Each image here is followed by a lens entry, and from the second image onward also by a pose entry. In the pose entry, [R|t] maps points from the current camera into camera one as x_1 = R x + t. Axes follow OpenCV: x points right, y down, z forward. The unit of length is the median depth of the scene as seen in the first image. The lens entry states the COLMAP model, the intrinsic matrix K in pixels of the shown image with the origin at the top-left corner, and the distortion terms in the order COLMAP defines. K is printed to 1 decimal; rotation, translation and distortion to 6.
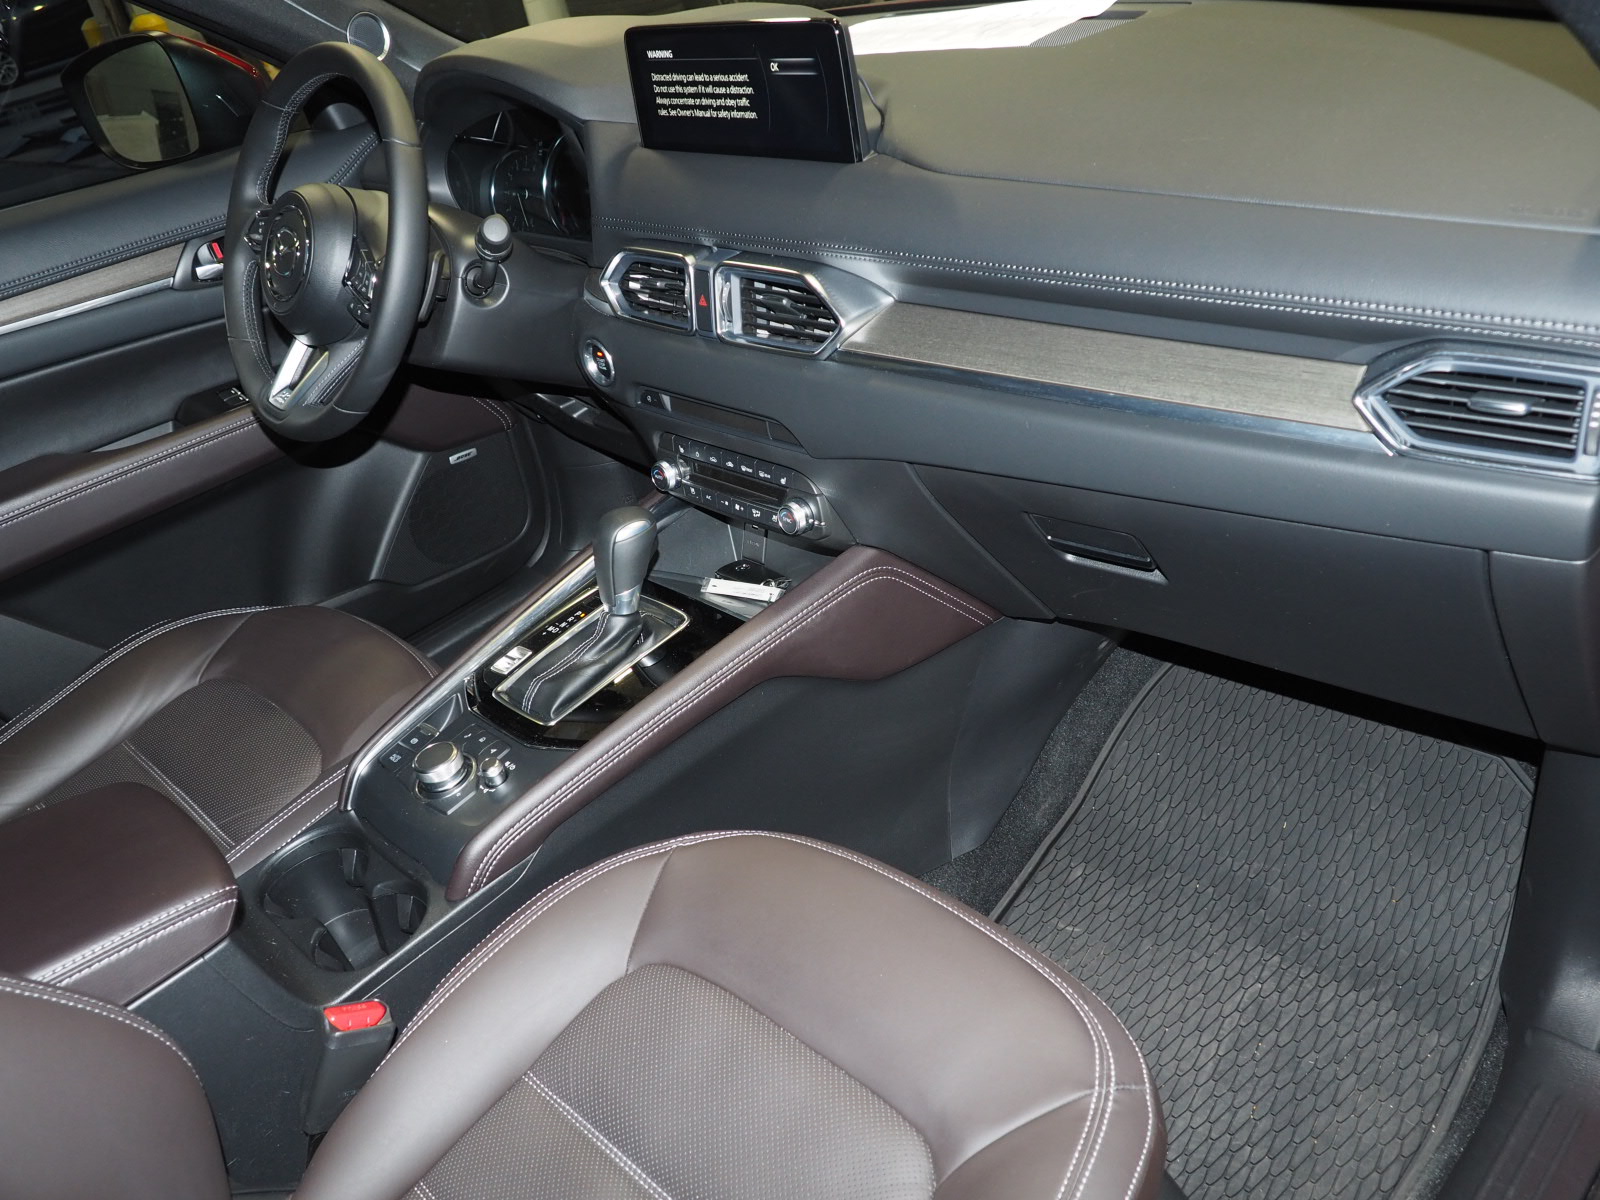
lens RADIAL K [[1263.6, 0, 799.6], [0, 1263.6, 599.8], [0, 0, 1]] dist [-0.047920, 0.012449]
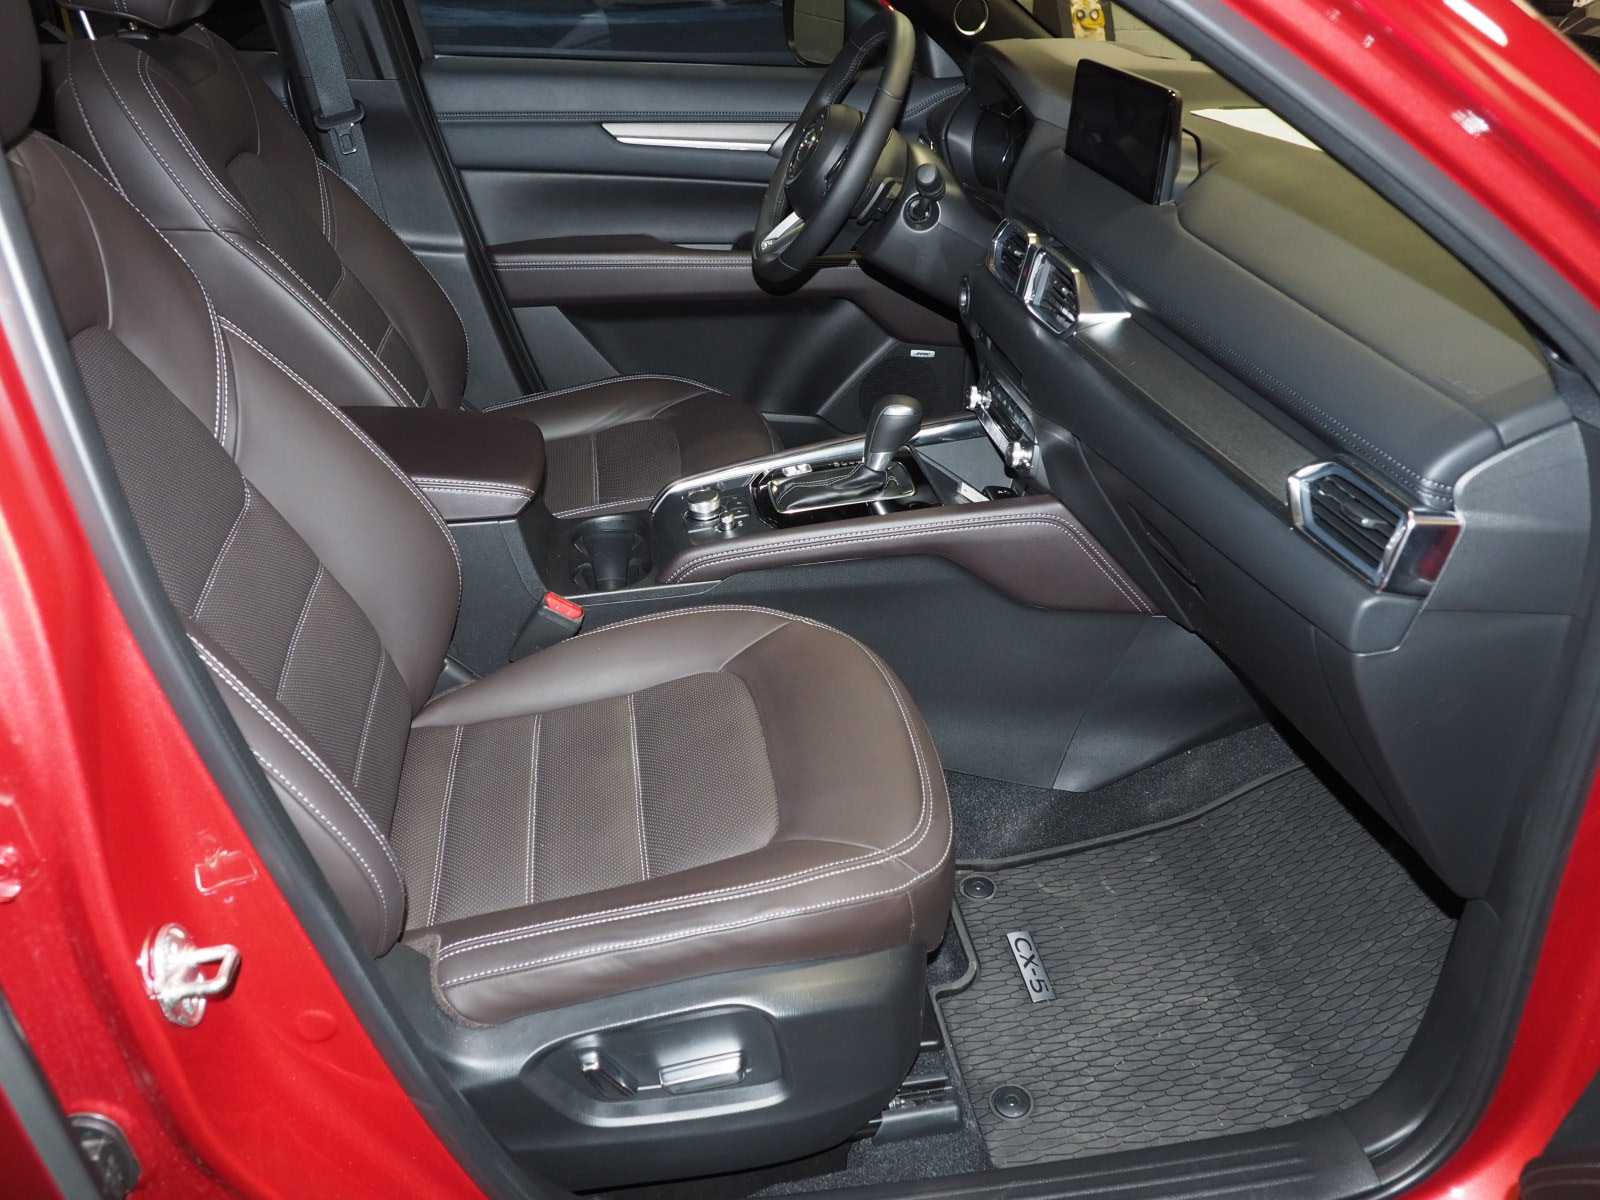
lens RADIAL K [[1263.6, 0, 800.3], [0, 1263.6, 599.3], [0, 0, 1]] dist [-0.047920, 0.012449]
pose [[0.791191, 0.439686, -0.425080, 0.409325], [-0.432729, 0.893646, 0.118924, 0.008651], [0.432160, 0.089853, 0.897309, -0.213970]]
